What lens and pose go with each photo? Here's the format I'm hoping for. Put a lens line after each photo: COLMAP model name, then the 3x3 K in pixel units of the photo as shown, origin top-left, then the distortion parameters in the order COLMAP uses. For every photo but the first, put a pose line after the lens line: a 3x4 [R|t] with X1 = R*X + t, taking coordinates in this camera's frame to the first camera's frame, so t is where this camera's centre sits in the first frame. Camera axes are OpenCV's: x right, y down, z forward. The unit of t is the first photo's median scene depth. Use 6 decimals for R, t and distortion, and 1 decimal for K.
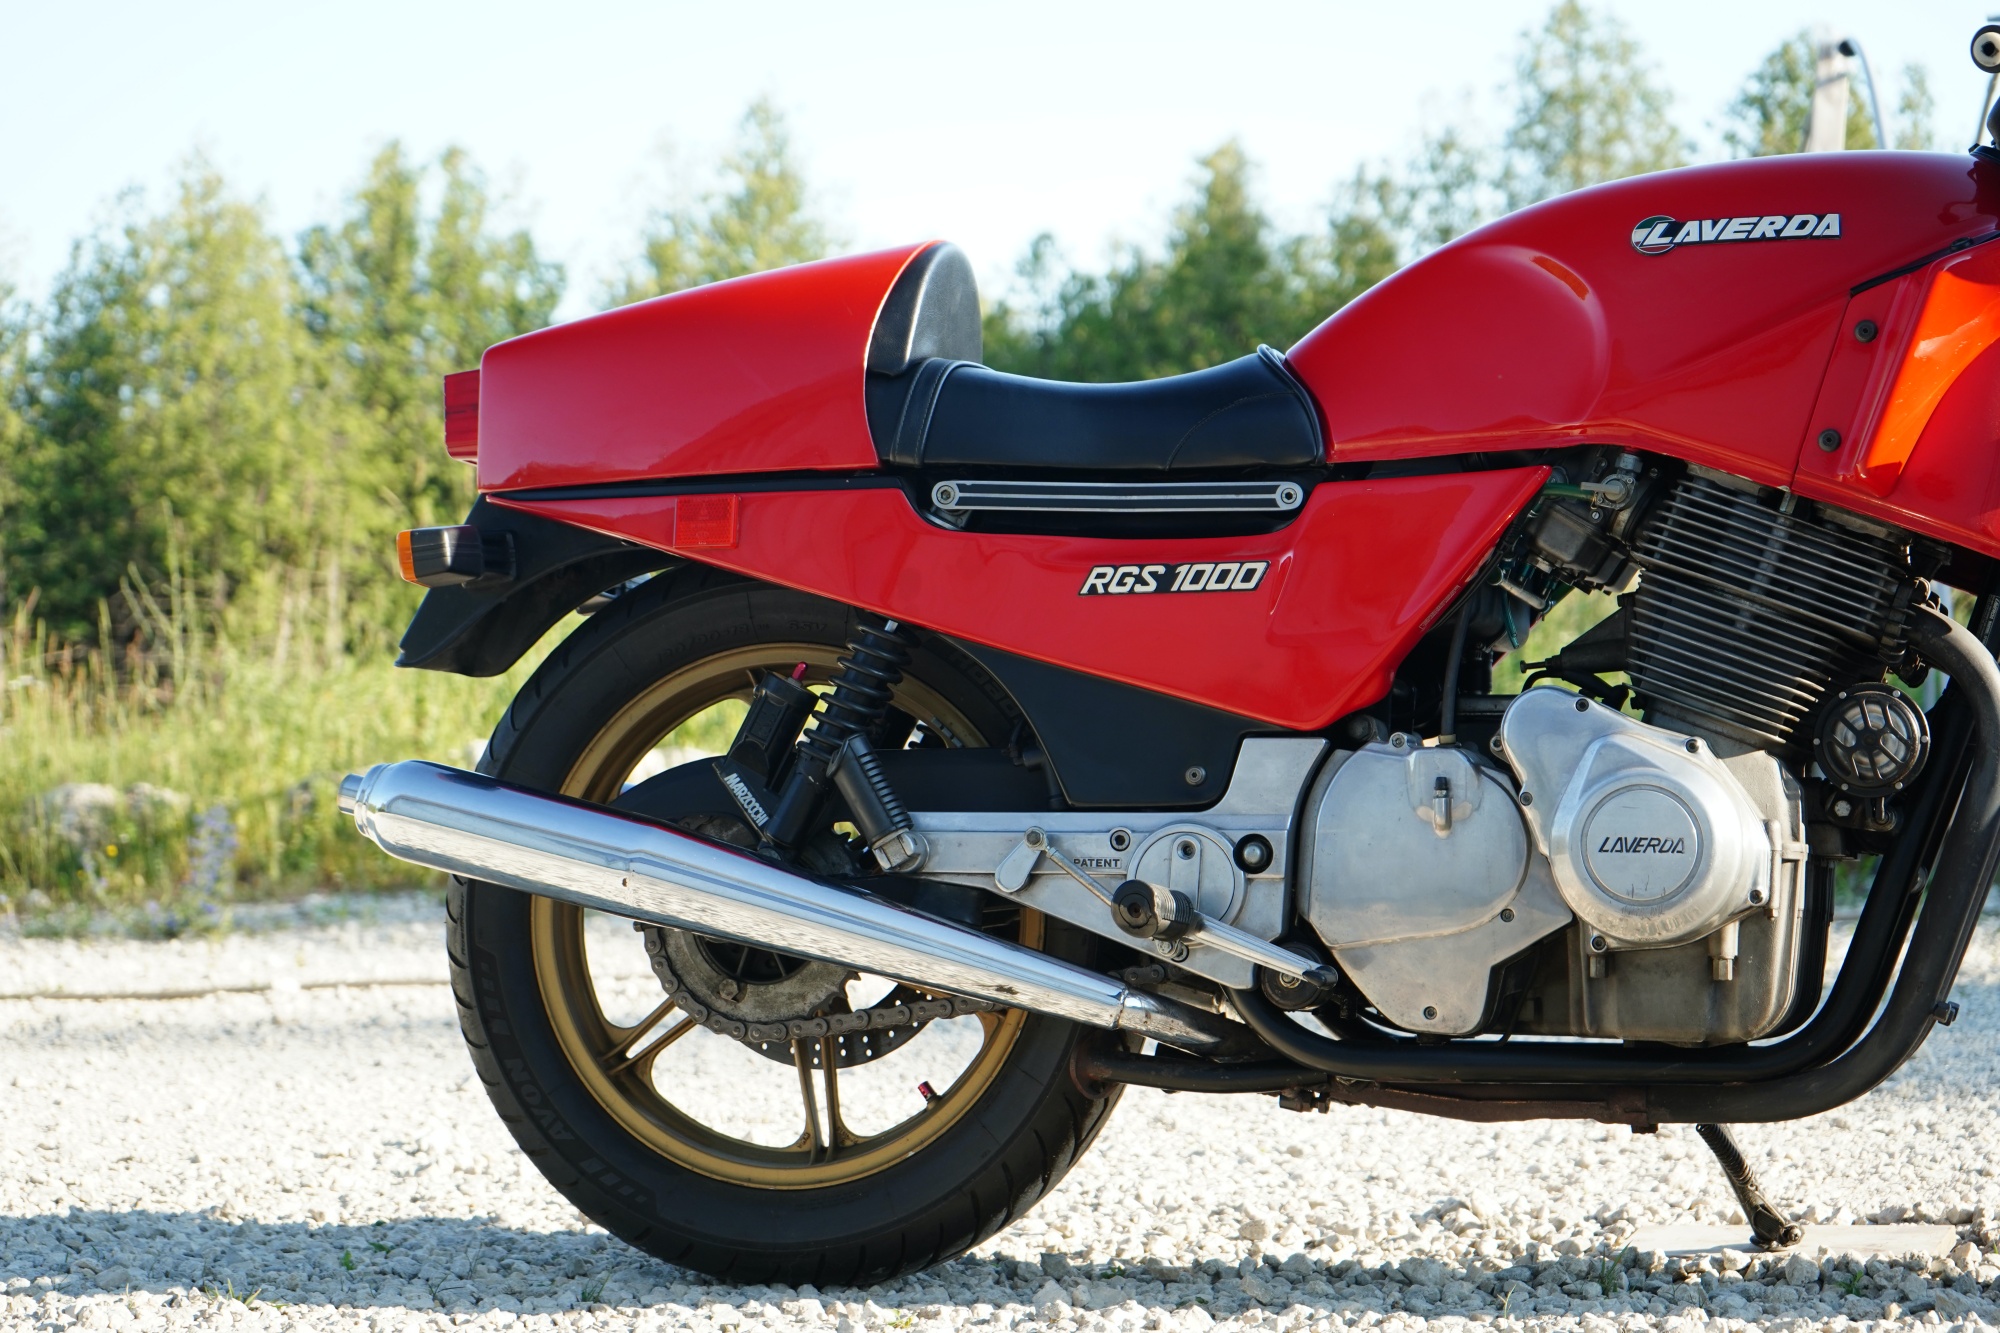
lens RADIAL K [[3843.3, 0, 1000.0], [0, 3843.3, 666.5], [0, 0, 1]] dist [-0.023698, -0.067112]
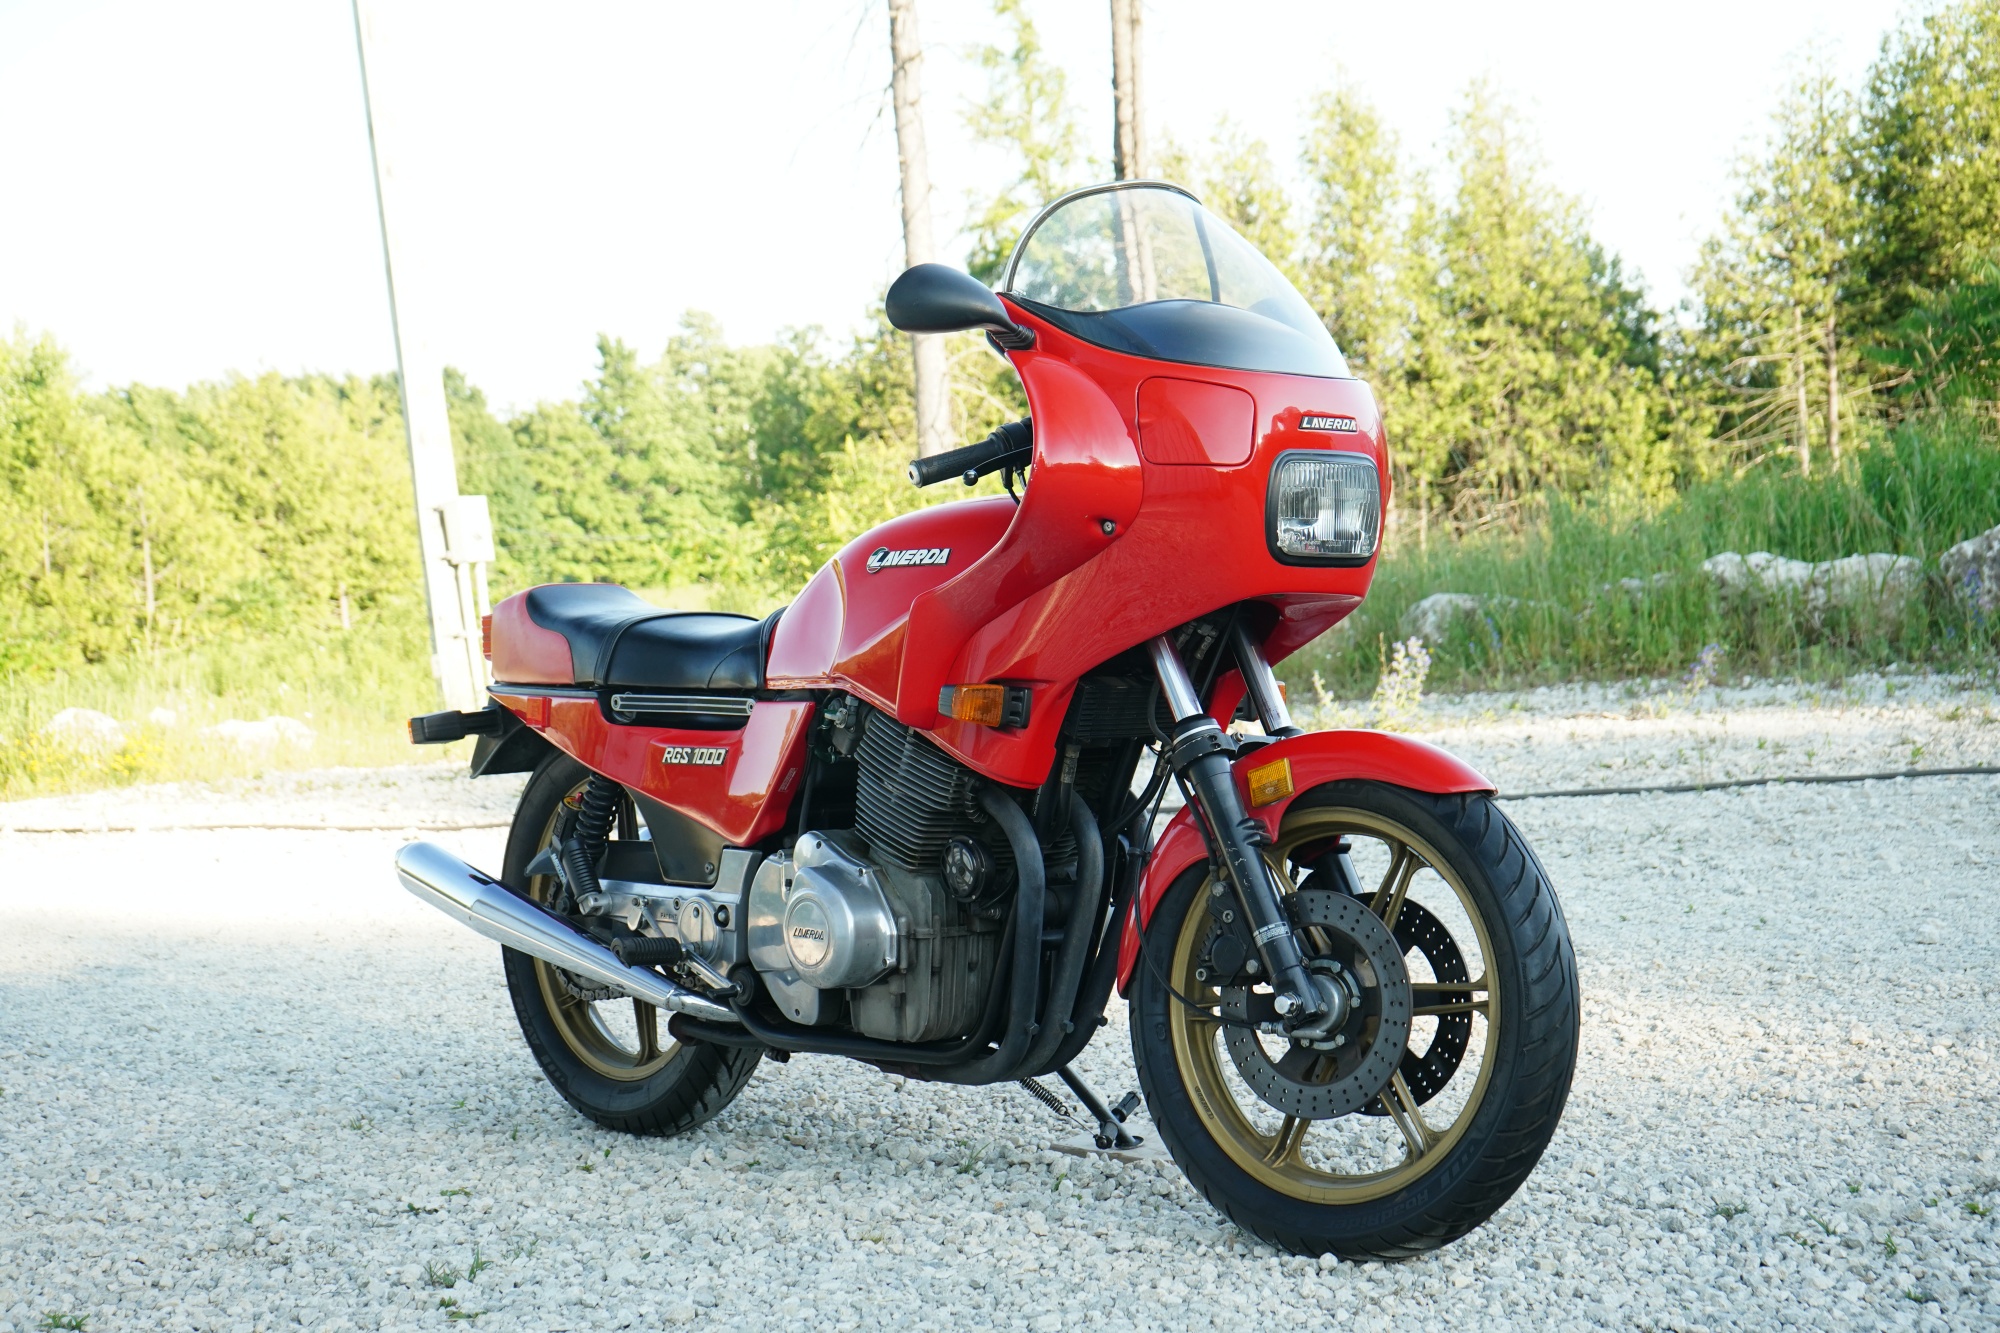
lens RADIAL K [[3238.5, 0, 1000.0], [0, 3238.5, 666.5], [0, 0, 1]] dist [-0.044120, -0.021957]
pose [[0.853058, -0.014580, -0.521612, 0.942957], [0.062498, 0.995269, 0.074392, -0.166091], [0.518059, -0.096061, 0.849933, -0.176864]]
